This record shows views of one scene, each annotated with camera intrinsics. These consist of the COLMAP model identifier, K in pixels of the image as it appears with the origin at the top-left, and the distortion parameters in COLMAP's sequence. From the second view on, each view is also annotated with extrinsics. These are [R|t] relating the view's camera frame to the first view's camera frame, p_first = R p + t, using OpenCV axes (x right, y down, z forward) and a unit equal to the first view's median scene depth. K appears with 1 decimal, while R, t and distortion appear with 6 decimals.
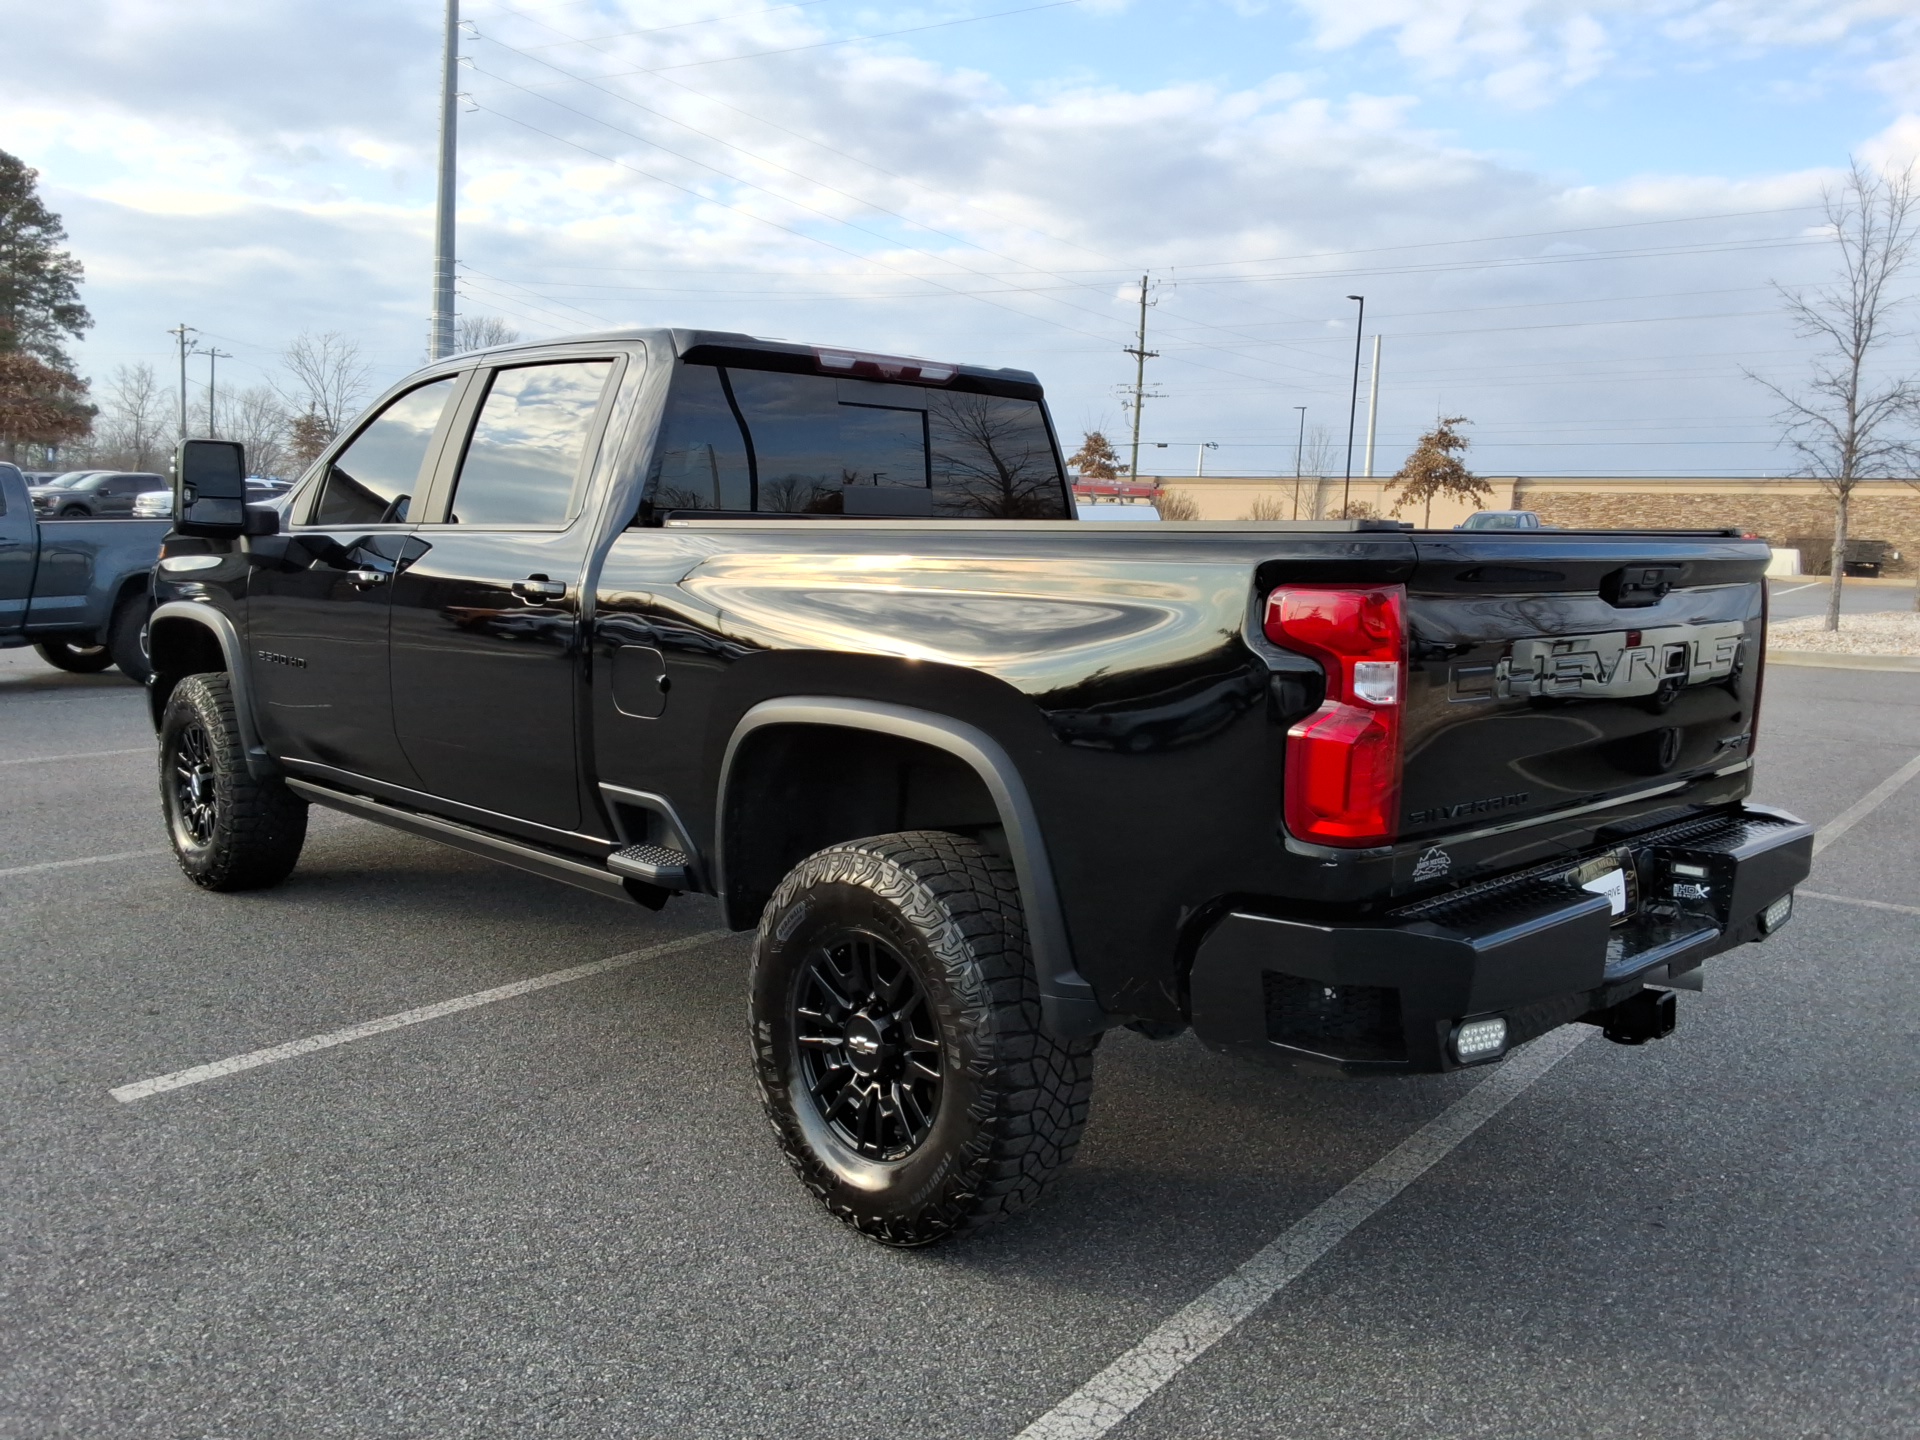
lens RADIAL K [[1539.2, 0, 980.1], [0, 1539.2, 706.9], [0, 0, 1]] dist [0.115451, -0.174304]
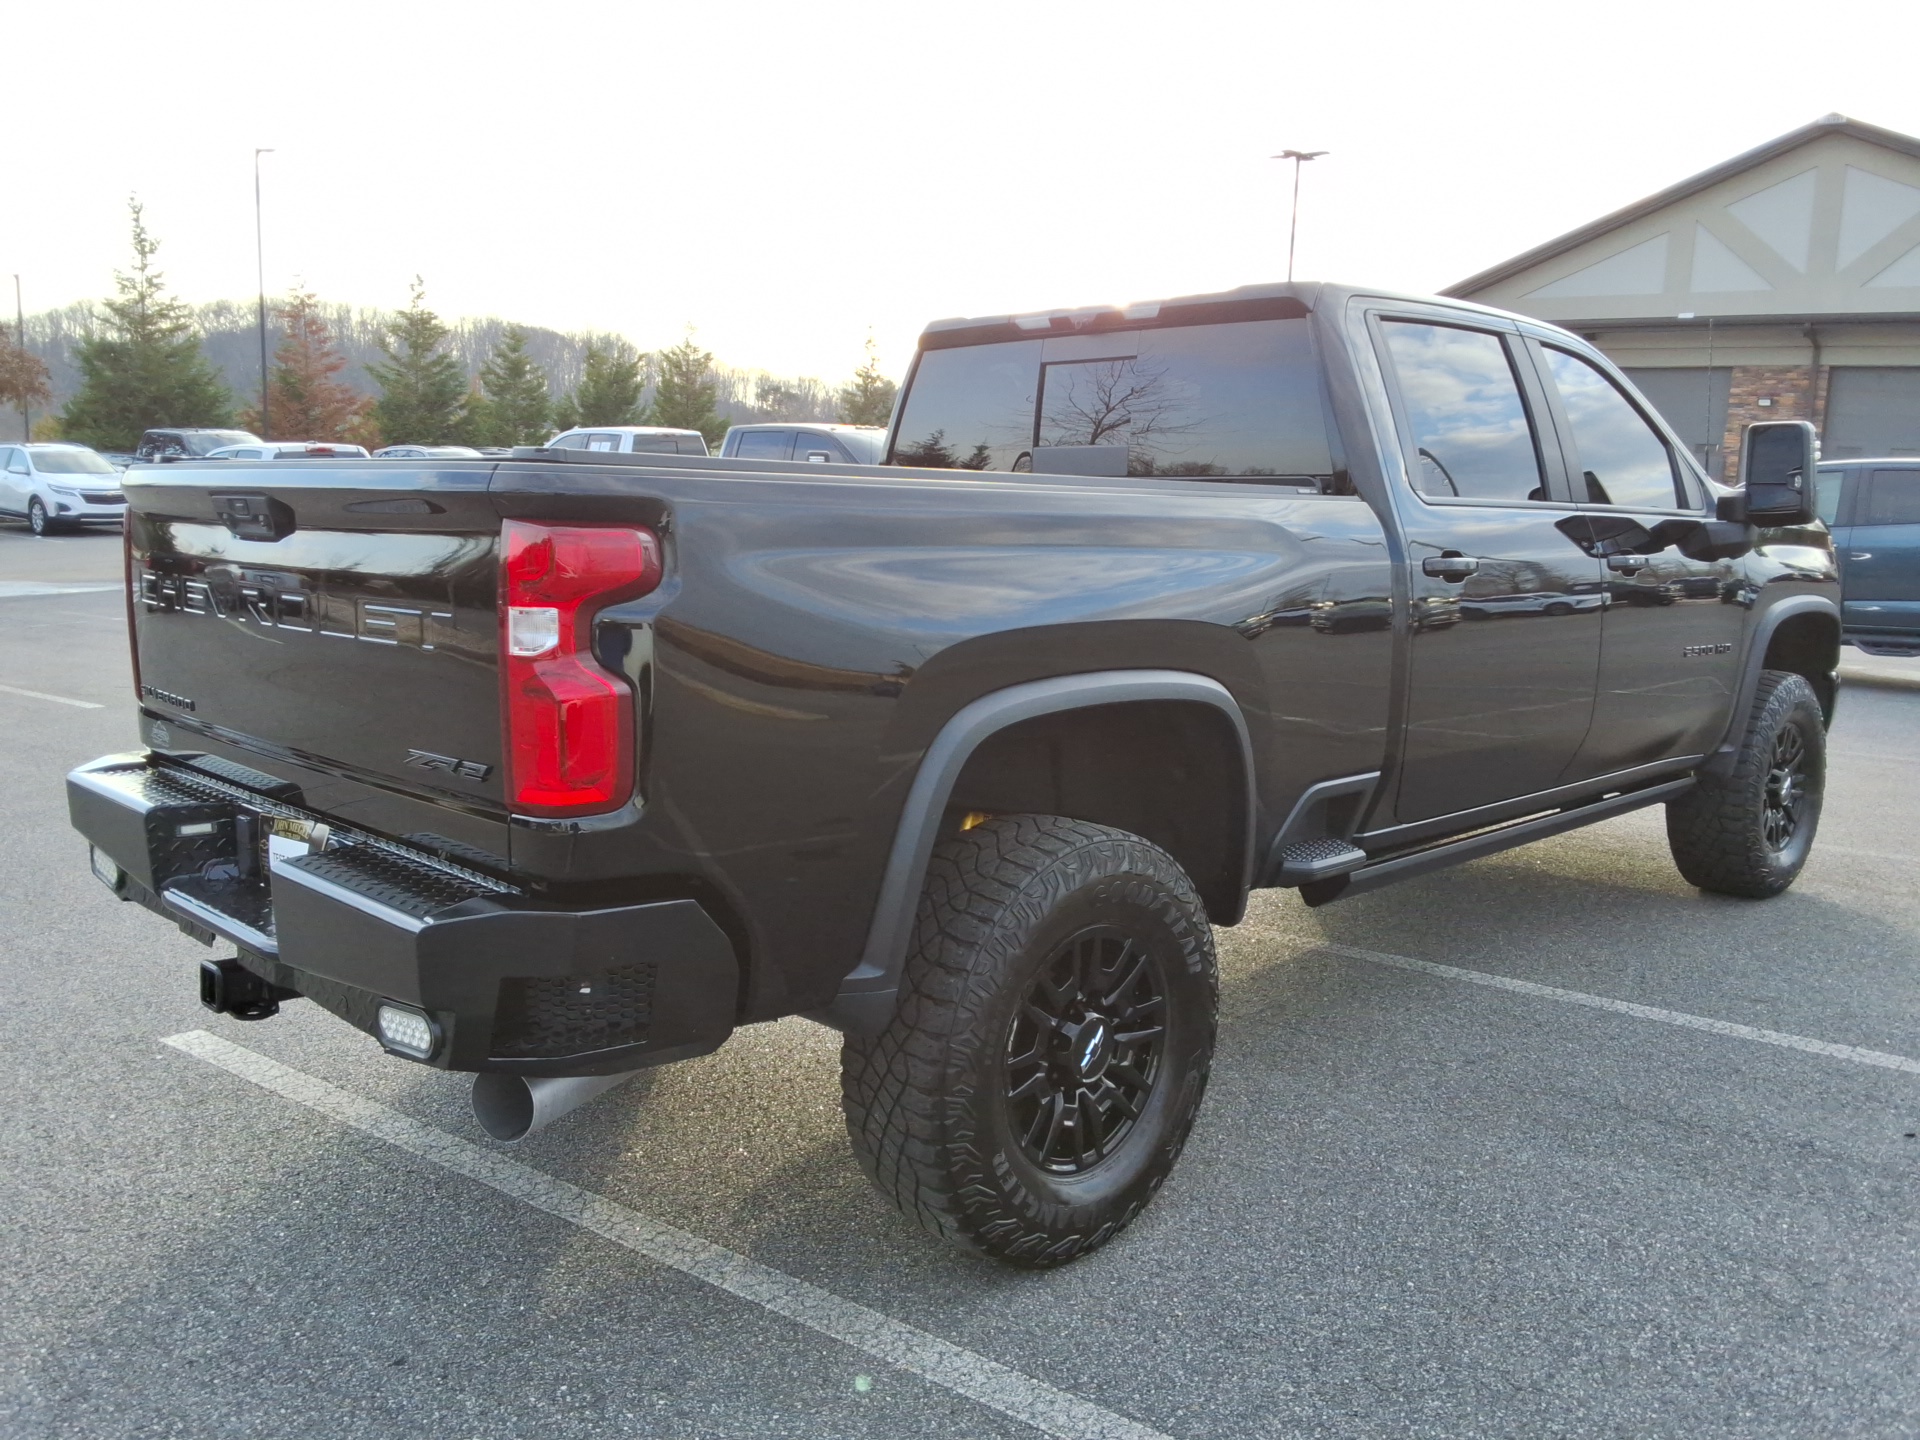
lens RADIAL K [[1539.2, 0, 979.4], [0, 1539.2, 699.6], [0, 0, 1]] dist [0.115451, -0.174304]
pose [[0.009656, 0.107639, -0.994143, 0.959424], [-0.128278, 0.986108, 0.105523, -0.088048], [0.991691, 0.126507, 0.023330, 1.009484]]
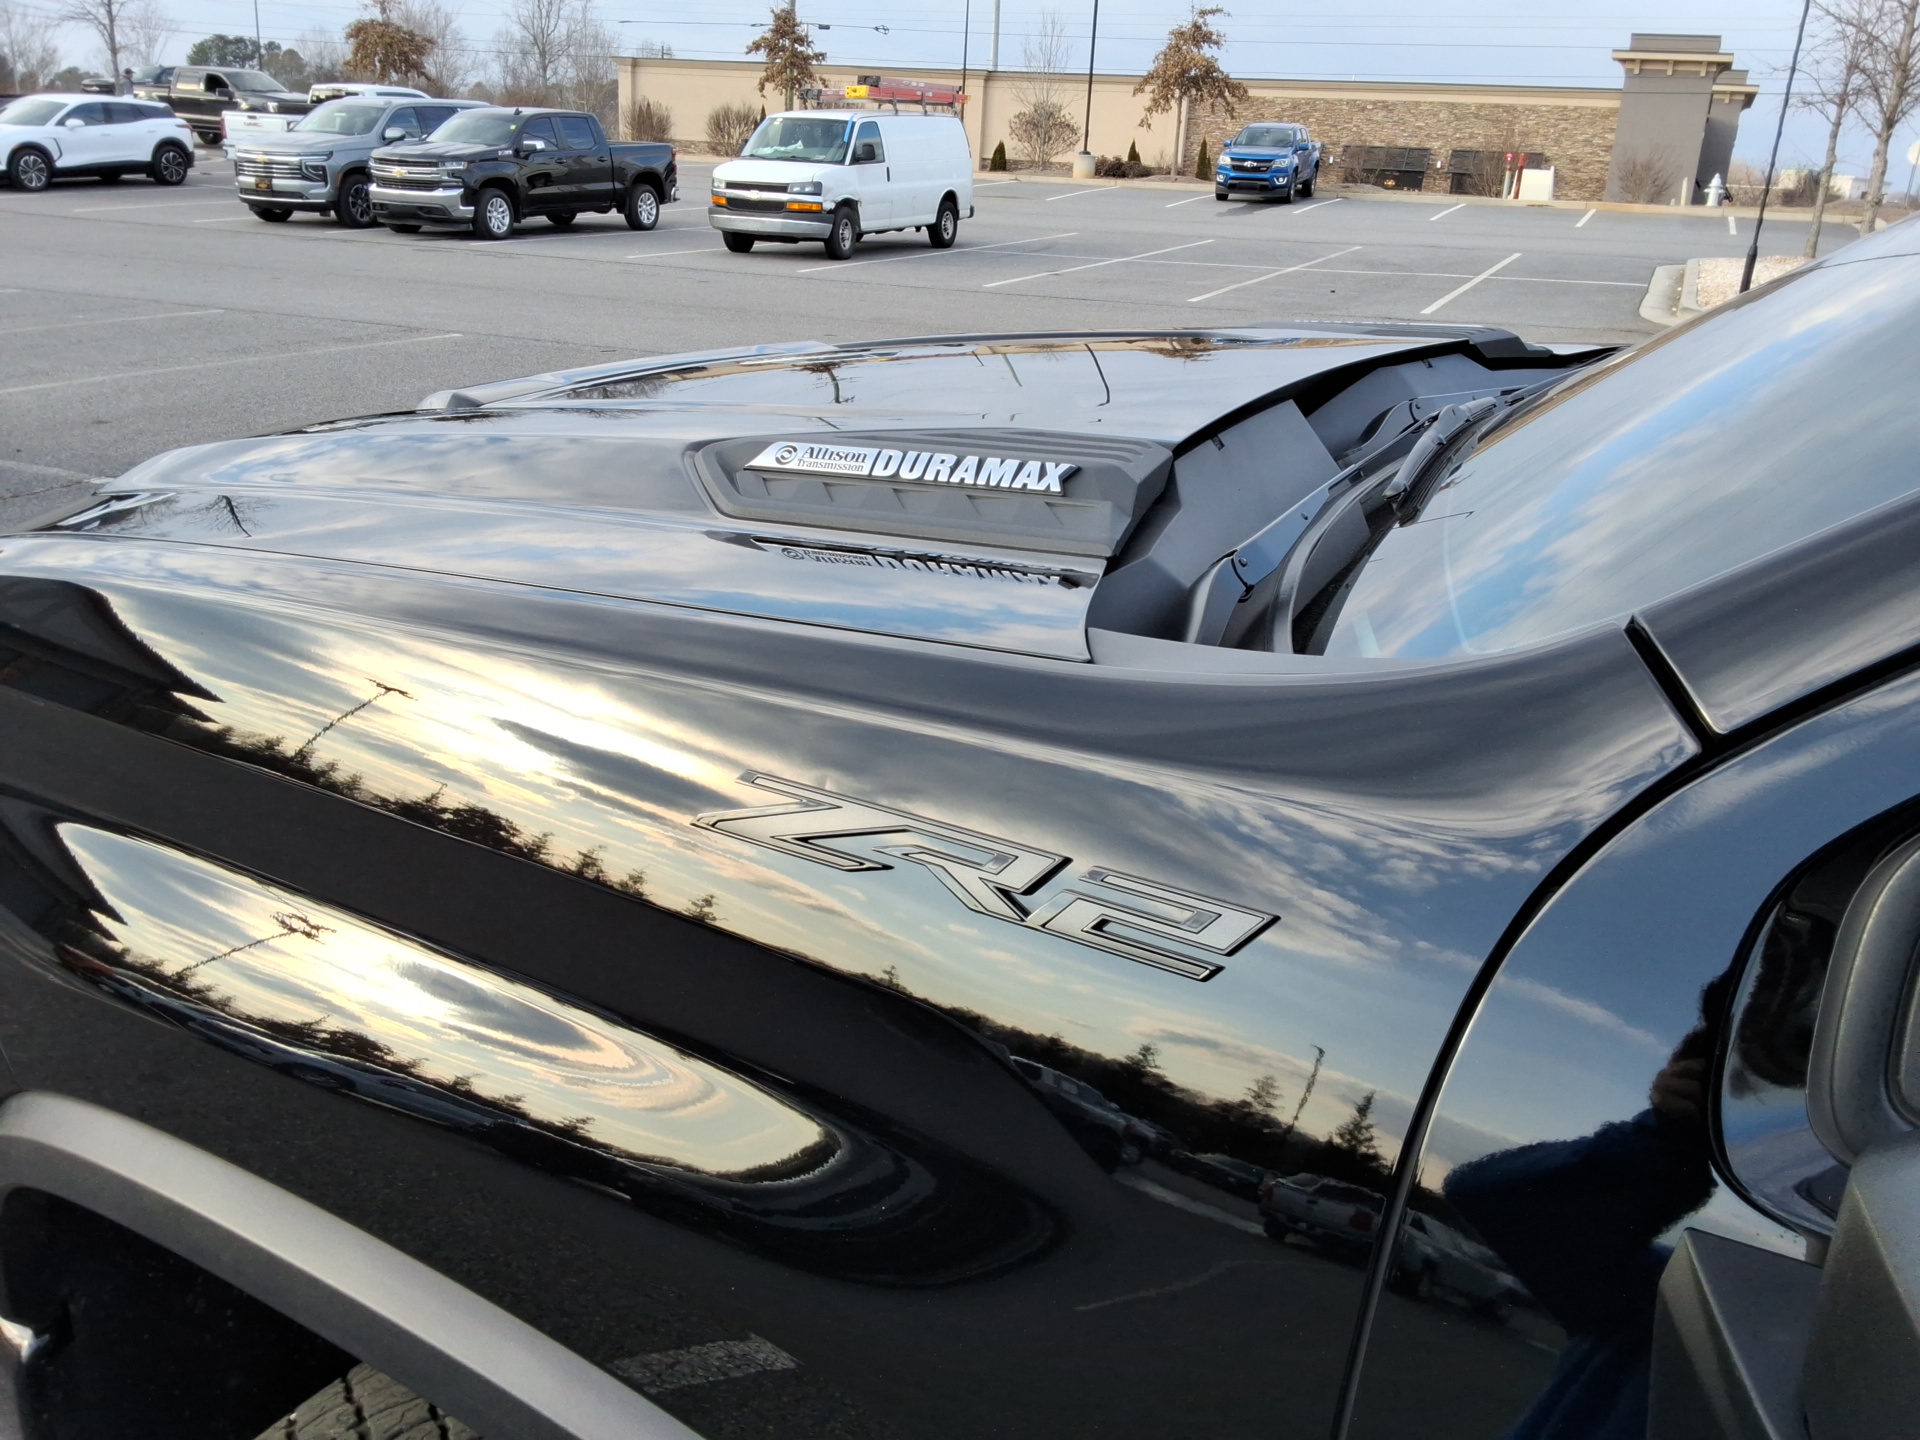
lens RADIAL K [[1539.2, 0, 976.4], [0, 1539.2, 696.0], [0, 0, 1]] dist [0.115451, -0.174304]
pose [[0.967848, -0.073753, 0.240479, -0.680387], [0.014900, 0.971179, 0.237884, -0.220636], [-0.251093, -0.226653, 0.941053, 1.227783]]
